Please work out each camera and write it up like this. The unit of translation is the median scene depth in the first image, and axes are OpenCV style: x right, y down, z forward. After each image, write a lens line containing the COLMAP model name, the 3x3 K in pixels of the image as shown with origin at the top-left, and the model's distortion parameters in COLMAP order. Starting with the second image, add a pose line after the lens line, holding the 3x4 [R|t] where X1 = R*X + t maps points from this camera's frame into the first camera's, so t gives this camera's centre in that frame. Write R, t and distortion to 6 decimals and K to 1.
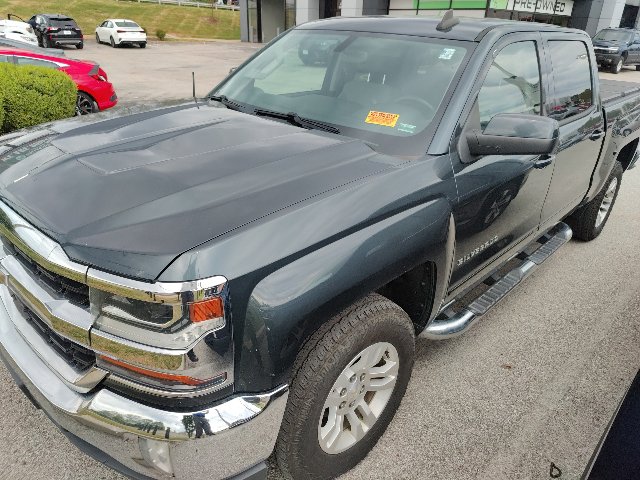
lens RADIAL K [[438.7, 0, 341.3], [0, 438.7, 245.1], [0, 0, 1]] dist [0.042638, -0.043894]
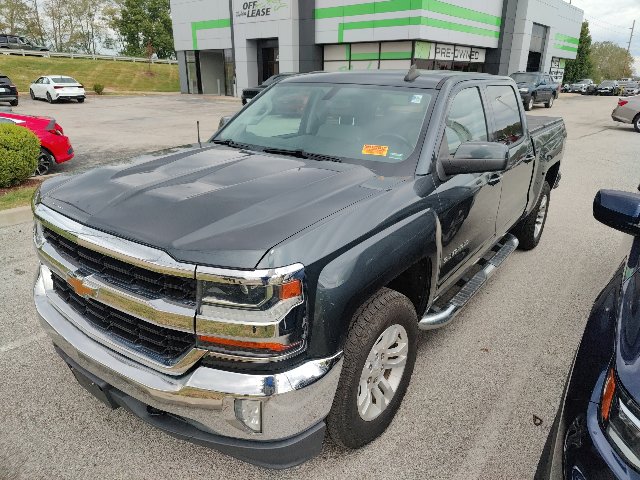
lens RADIAL K [[438.7, 0, 339.8], [0, 438.7, 247.8], [0, 0, 1]] dist [0.042638, -0.043894]
pose [[0.989403, -0.073723, 0.125084, -0.151069], [0.084326, 0.993083, -0.081701, 0.068730], [-0.118196, 0.091384, 0.988776, -0.166768]]
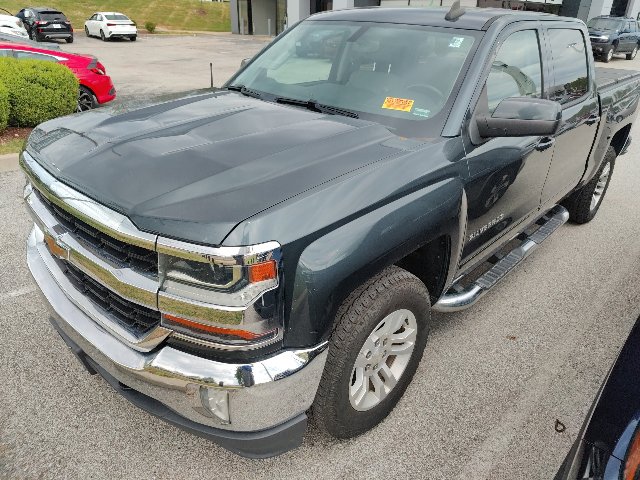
lens RADIAL K [[438.7, 0, 338.6], [0, 438.7, 249.1], [0, 0, 1]] dist [0.042638, -0.043894]
pose [[0.999792, -0.015799, 0.012878, -0.058724], [0.015494, 0.999604, 0.023471, 0.031125], [-0.013244, -0.023266, 0.999642, -0.064731]]
